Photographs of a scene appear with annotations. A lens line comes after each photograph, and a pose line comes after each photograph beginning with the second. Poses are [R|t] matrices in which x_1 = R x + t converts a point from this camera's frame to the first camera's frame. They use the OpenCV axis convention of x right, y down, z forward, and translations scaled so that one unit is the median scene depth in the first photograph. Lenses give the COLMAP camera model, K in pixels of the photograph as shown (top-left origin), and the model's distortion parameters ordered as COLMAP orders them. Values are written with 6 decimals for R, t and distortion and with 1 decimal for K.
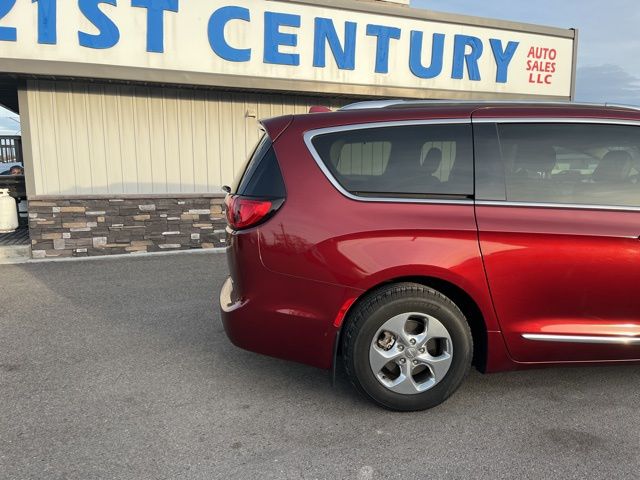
lens RADIAL K [[482.5, 0, 318.9], [0, 482.5, 243.4], [0, 0, 1]] dist [0.082495, -0.108963]
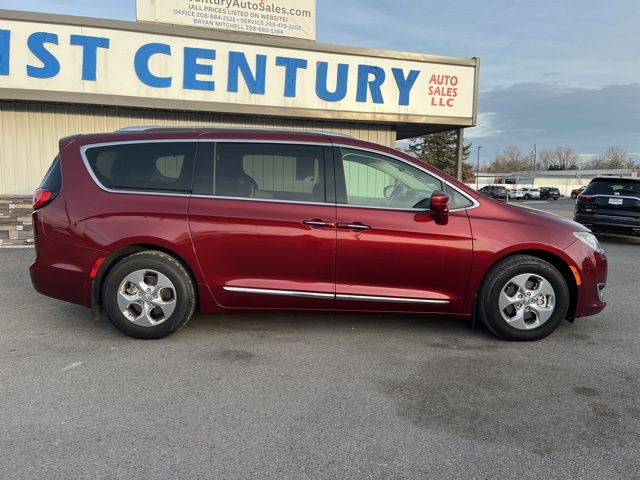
lens RADIAL K [[481.7, 0, 321.0], [0, 481.7, 237.4], [0, 0, 1]] dist [0.056409, -0.071674]
pose [[0.997867, 0.023204, -0.061009, 0.286733], [-0.025390, 0.999055, -0.035288, 0.029793], [0.060133, 0.036762, 0.997513, -0.153102]]
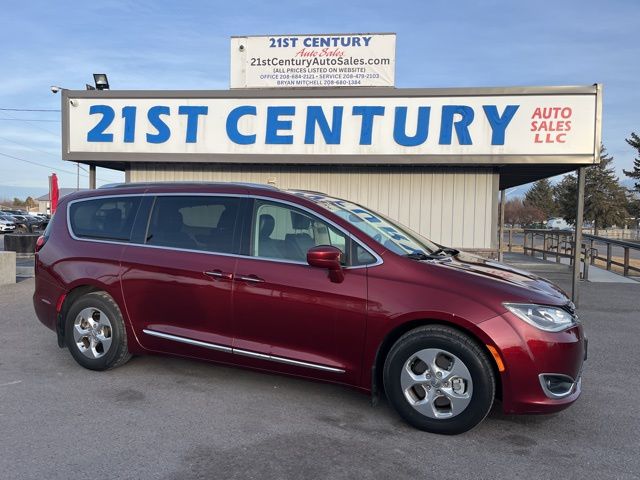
lens RADIAL K [[479.0, 0, 315.4], [0, 479.0, 243.3], [0, 0, 1]] dist [0.067972, -0.096007]
pose [[0.880897, 0.040978, -0.471531, 0.586588], [-0.092329, 0.991984, -0.086278, -0.001721], [0.464215, 0.119538, 0.877619, -0.048103]]
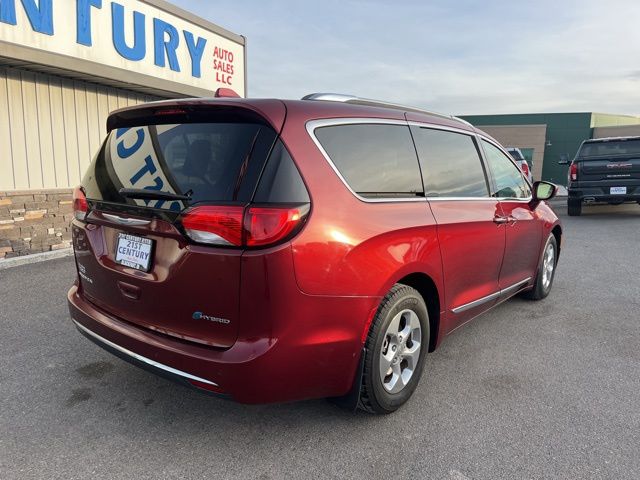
lens RADIAL K [[482.5, 0, 318.9], [0, 482.5, 243.4], [0, 0, 1]] dist [0.082495, -0.108963]
pose [[0.694016, -0.104705, 0.712305, -0.225345], [0.094039, 0.994076, 0.054499, -0.023985], [-0.713792, 0.029161, 0.699751, 0.147518]]
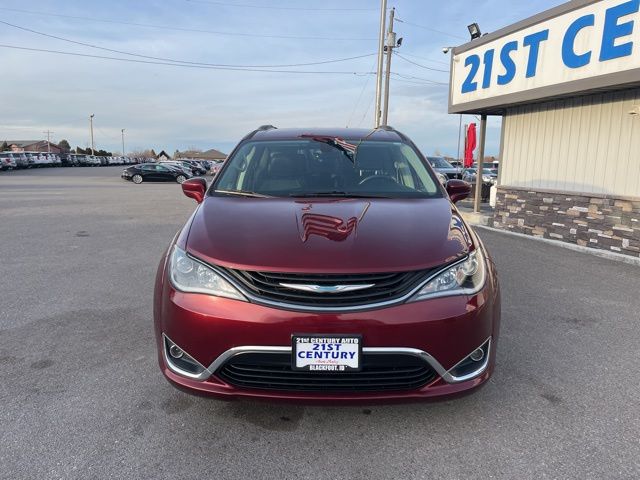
lens RADIAL K [[481.5, 0, 321.0], [0, 481.5, 238.7], [0, 0, 1]] dist [0.075569, -0.107144]
pose [[-0.096502, 0.151803, -0.983689, 0.884981], [-0.168841, 0.971482, 0.166482, -0.086122], [0.980908, 0.182153, -0.068119, 0.538129]]
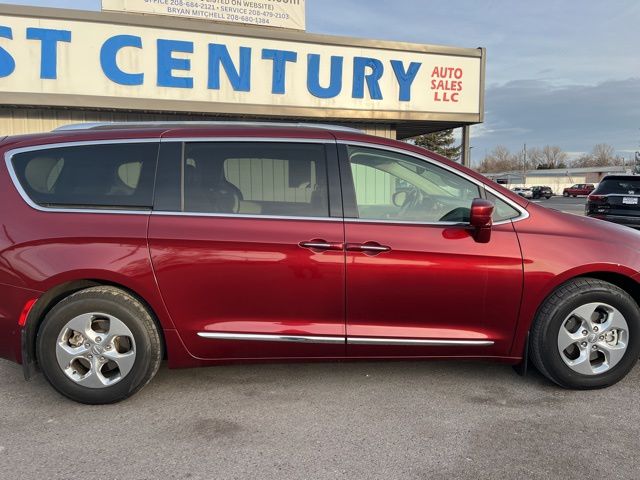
lens RADIAL K [[481.5, 0, 321.0], [0, 481.5, 238.7], [0, 0, 1]] dist [0.075569, -0.107144]
pose [[0.999025, -0.003106, -0.044040, 0.269041], [0.001264, 0.999126, -0.041778, 0.007644], [0.044131, 0.041681, 0.998156, -0.030939]]
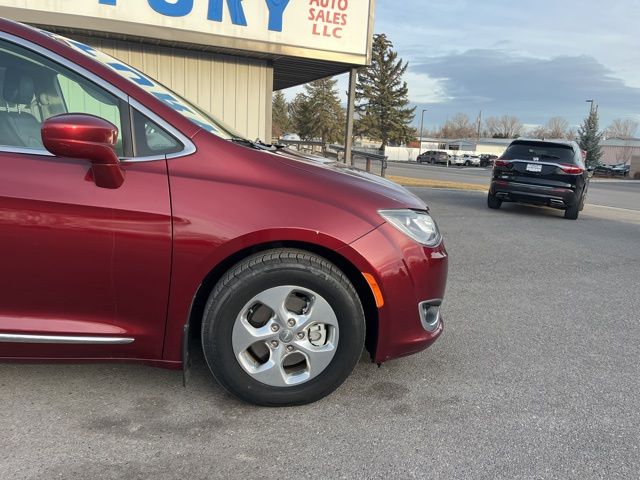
lens RADIAL K [[481.5, 0, 321.0], [0, 481.5, 238.7], [0, 0, 1]] dist [0.075569, -0.107144]
pose [[0.997851, 0.047051, 0.045604, 0.486925], [-0.049010, 0.997879, 0.042844, 0.004822], [-0.043491, -0.044986, 0.998040, 0.114156]]
